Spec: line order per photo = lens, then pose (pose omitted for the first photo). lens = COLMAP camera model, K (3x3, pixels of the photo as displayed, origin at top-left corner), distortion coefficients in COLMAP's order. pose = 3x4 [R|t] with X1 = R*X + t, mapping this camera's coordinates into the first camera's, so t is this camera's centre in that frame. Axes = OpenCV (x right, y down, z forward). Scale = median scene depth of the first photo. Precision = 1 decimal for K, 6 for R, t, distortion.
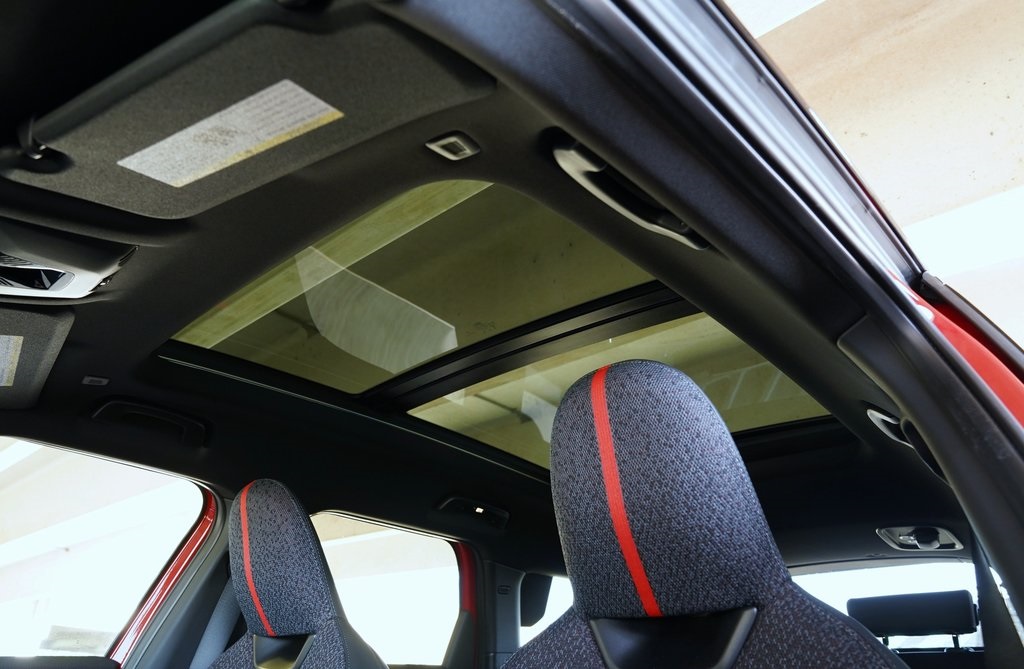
lens RADIAL K [[713.1, 0, 512.0], [0, 713.1, 334.5], [0, 0, 1]] dist [-0.135733, 0.102019]
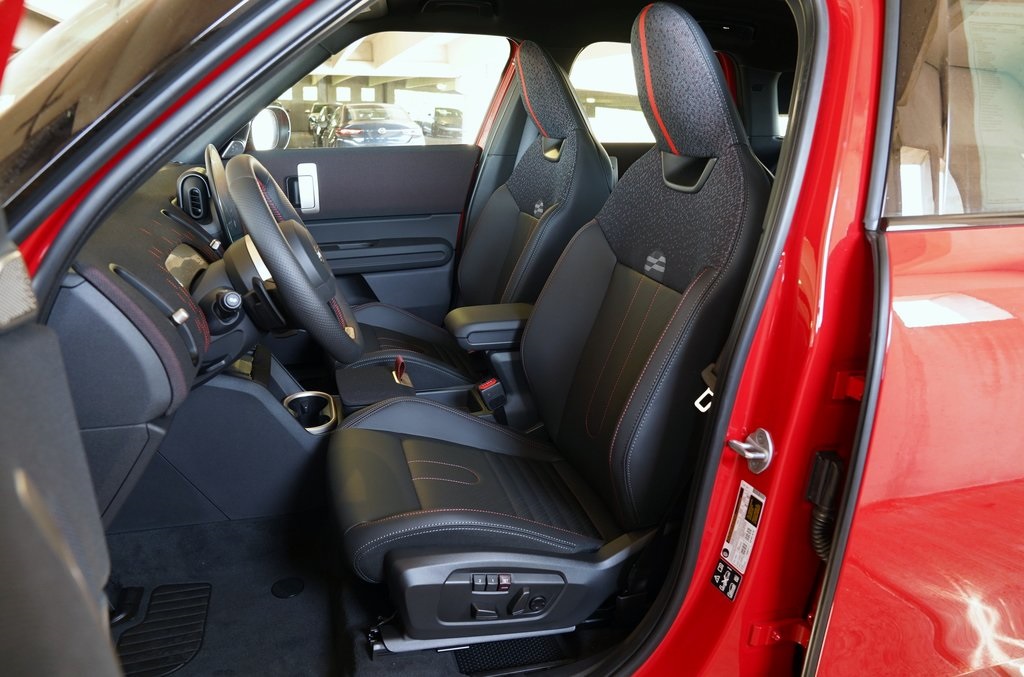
lens RADIAL K [[705.5, 0, 512.0], [0, 705.5, 338.5], [0, 0, 1]] dist [-0.092855, 0.004504]
pose [[0.851081, 0.169208, -0.497020, 0.832544], [0.223491, 0.739843, 0.634574, -0.489452], [0.475092, -0.651154, 0.591850, -0.578671]]
